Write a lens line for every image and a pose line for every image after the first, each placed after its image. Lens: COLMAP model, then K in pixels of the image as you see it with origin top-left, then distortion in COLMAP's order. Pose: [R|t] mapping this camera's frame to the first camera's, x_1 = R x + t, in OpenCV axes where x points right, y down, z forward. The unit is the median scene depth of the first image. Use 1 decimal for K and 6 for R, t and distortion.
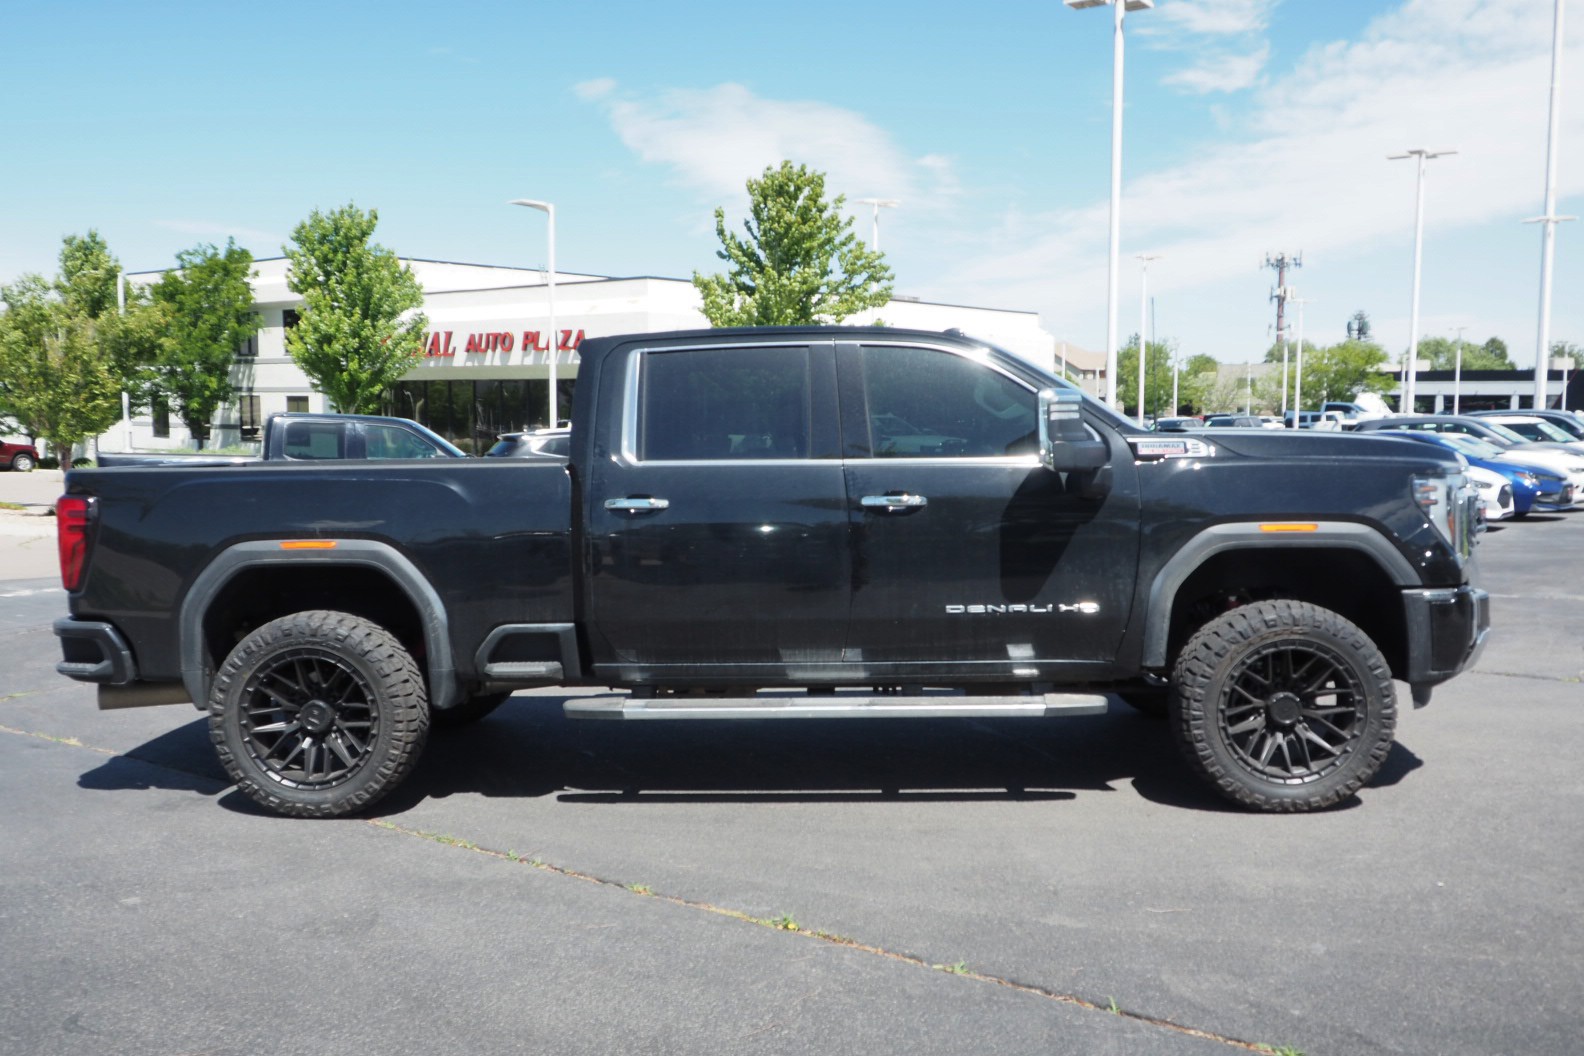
lens RADIAL K [[1362.8, 0, 830.3], [0, 1362.8, 502.5], [0, 0, 1]] dist [-0.032048, 0.023450]
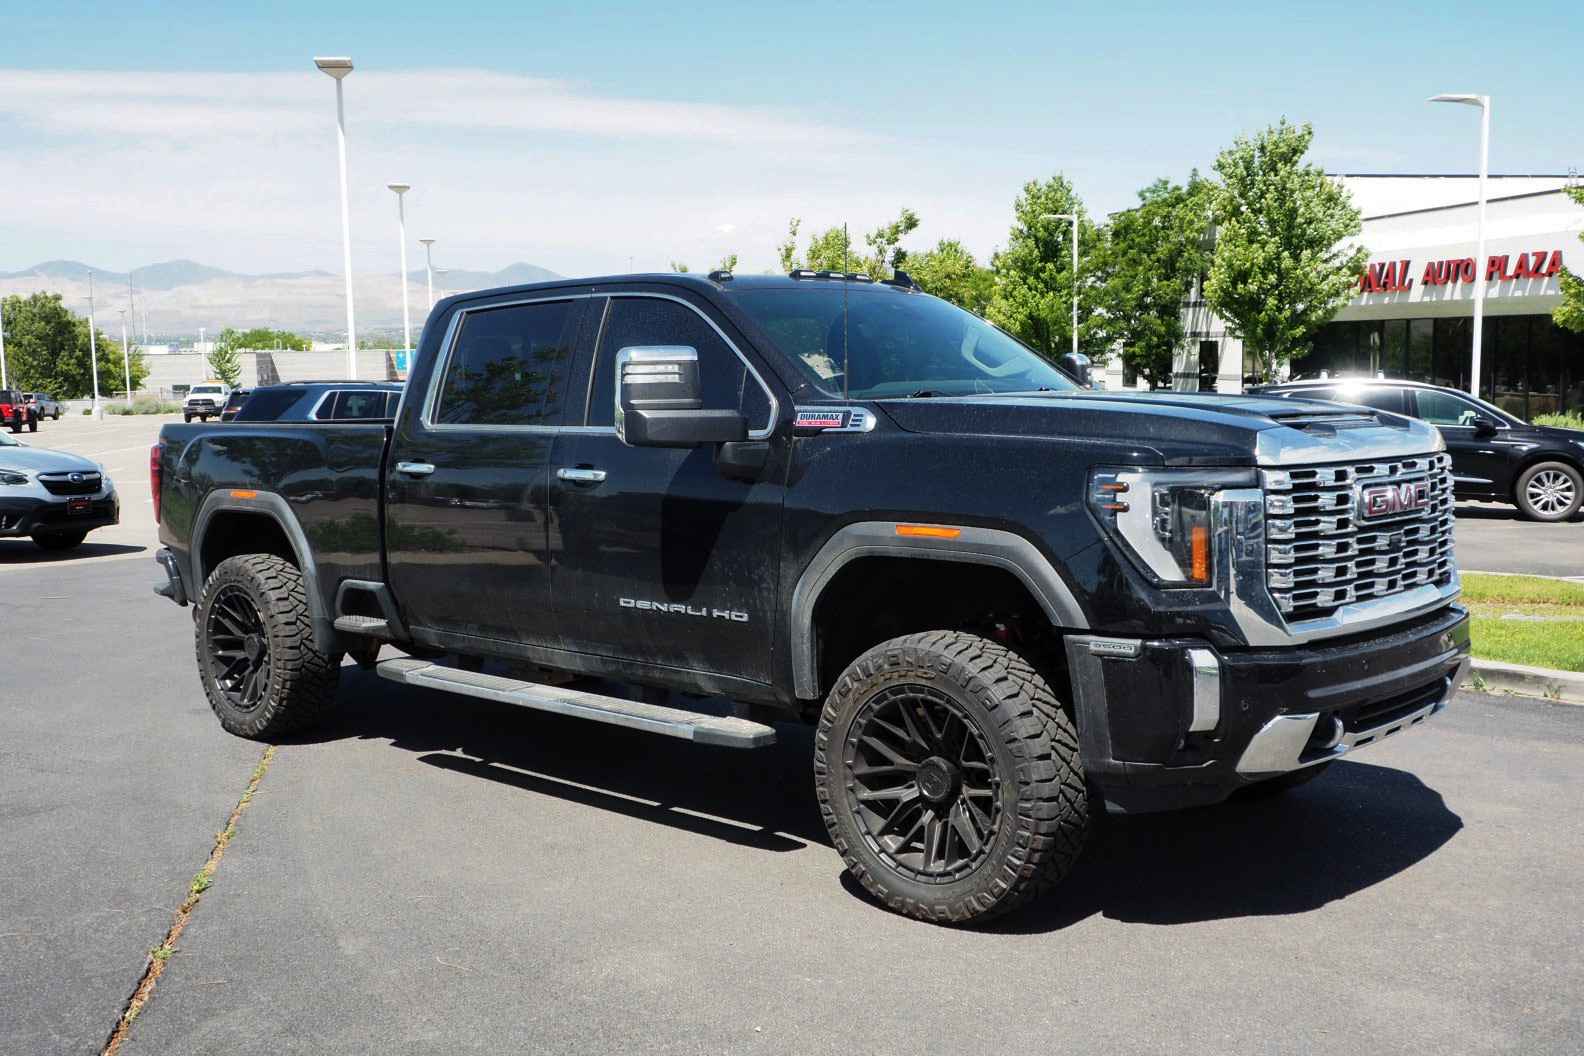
lens RADIAL K [[1560.8, 0, 782.3], [0, 1560.8, 527.9], [0, 0, 1]] dist [-0.011019, 0.000000]
pose [[0.760811, 0.058832, -0.646302, 0.807165], [-0.031371, 0.998052, 0.053922, -0.026003], [0.648215, -0.020749, 0.761174, 0.309574]]
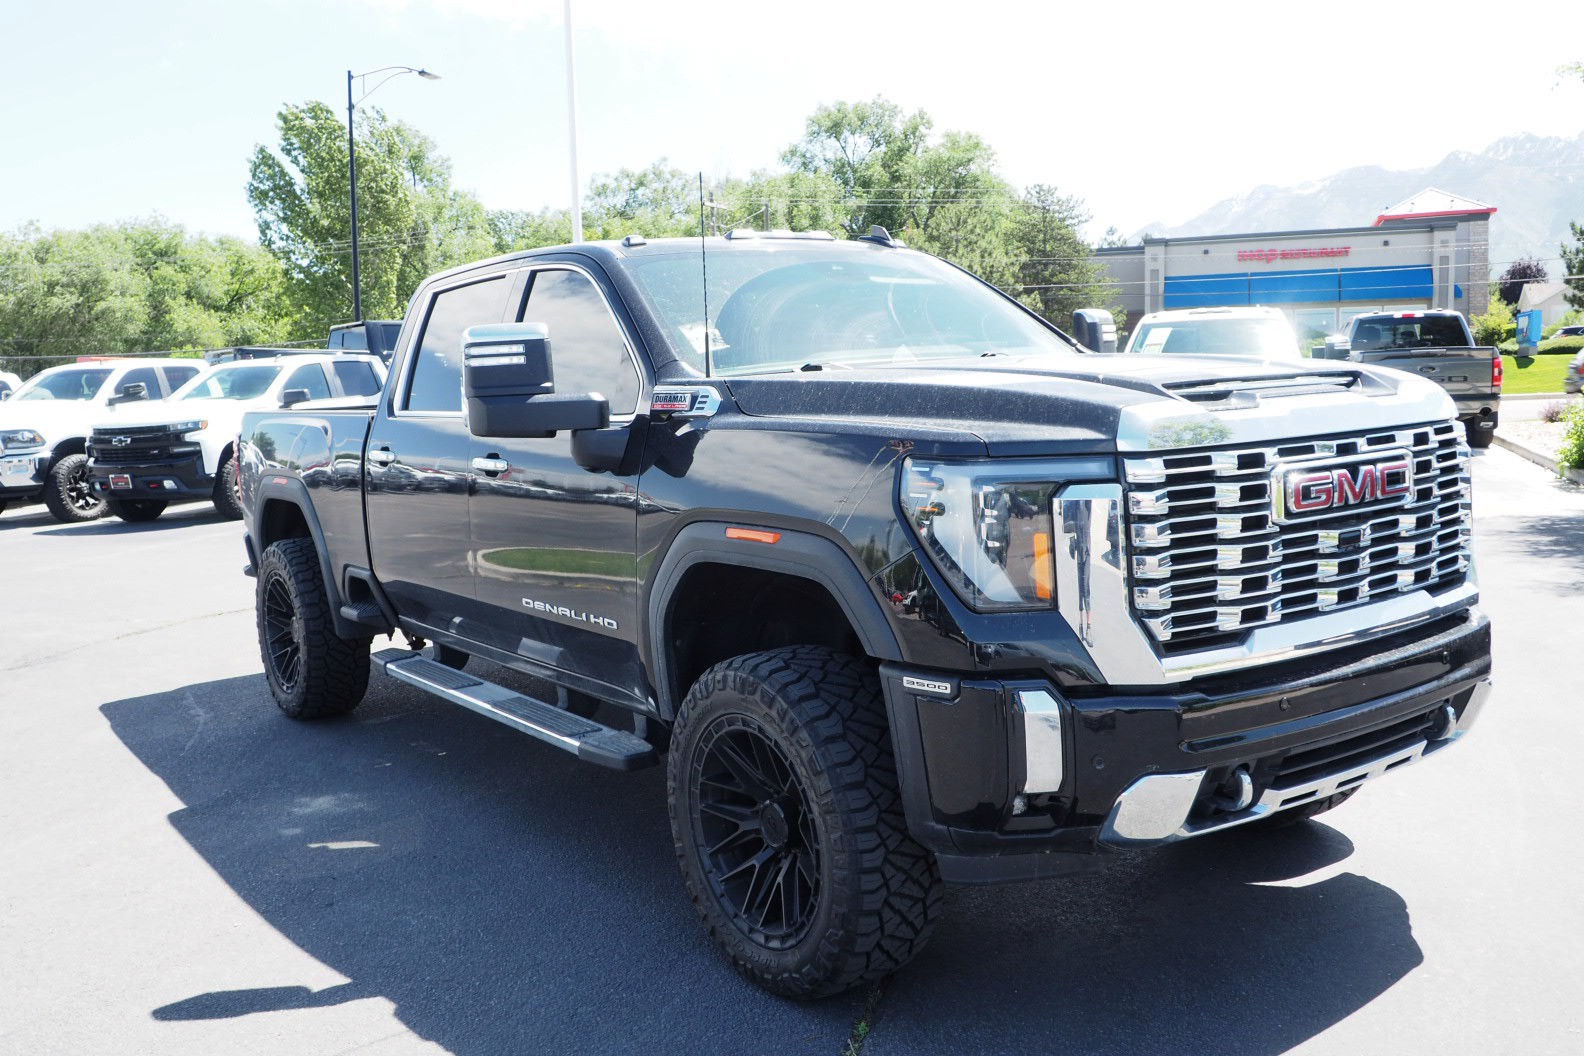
lens RADIAL K [[1362.8, 0, 833.1], [0, 1362.8, 550.2], [0, 0, 1]] dist [-0.032048, 0.023450]
pose [[0.615896, 0.091062, -0.782547, 0.827182], [-0.000645, 0.993355, 0.115086, -0.045033], [0.787827, -0.070376, 0.611863, 0.643459]]
